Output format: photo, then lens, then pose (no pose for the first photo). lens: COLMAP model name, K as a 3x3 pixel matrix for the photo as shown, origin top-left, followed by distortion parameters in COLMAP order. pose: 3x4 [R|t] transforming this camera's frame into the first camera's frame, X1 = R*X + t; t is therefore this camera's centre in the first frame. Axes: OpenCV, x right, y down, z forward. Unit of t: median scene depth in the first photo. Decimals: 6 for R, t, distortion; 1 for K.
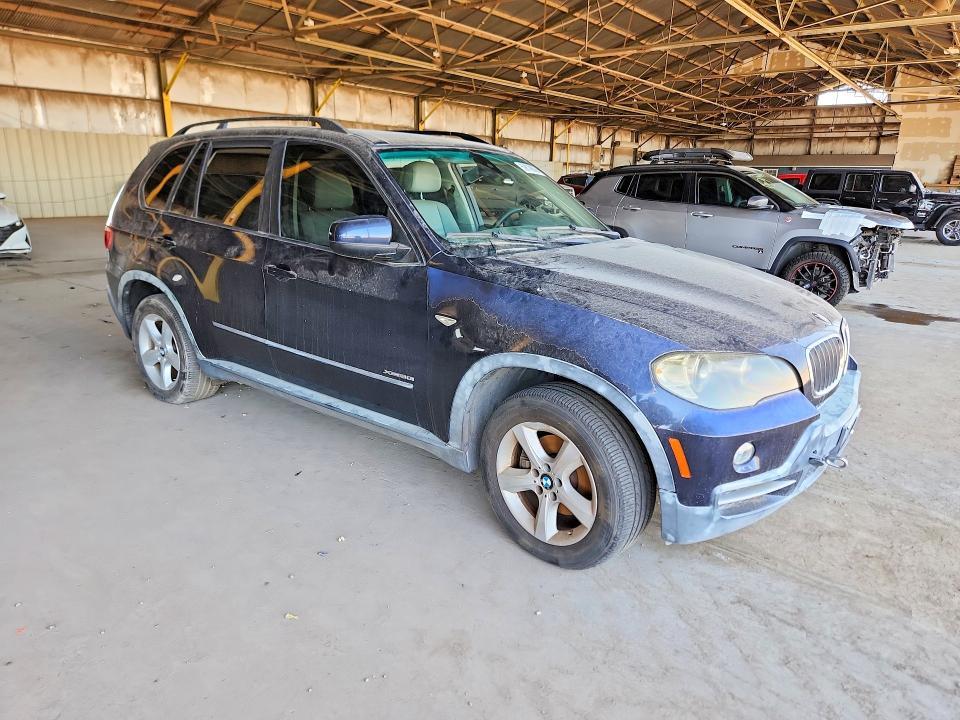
lens RADIAL K [[640.7, 0, 485.2], [0, 640.7, 367.5], [0, 0, 1]] dist [0.030329, -0.038550]
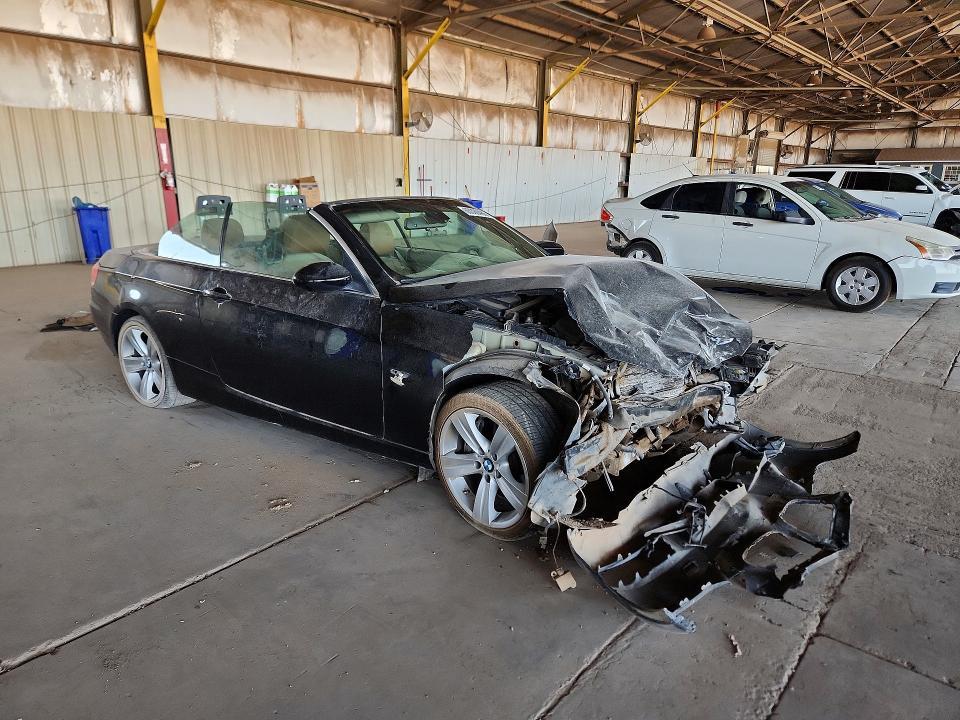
lens RADIAL K [[640.7, 0, 476.0], [0, 640.7, 367.4], [0, 0, 1]] dist [0.030329, -0.038550]
pose [[0.998294, 0.003513, -0.058275, -0.159843], [-0.003718, 0.999987, -0.003425, -0.123149], [0.058263, 0.003636, 0.998295, 0.401112]]
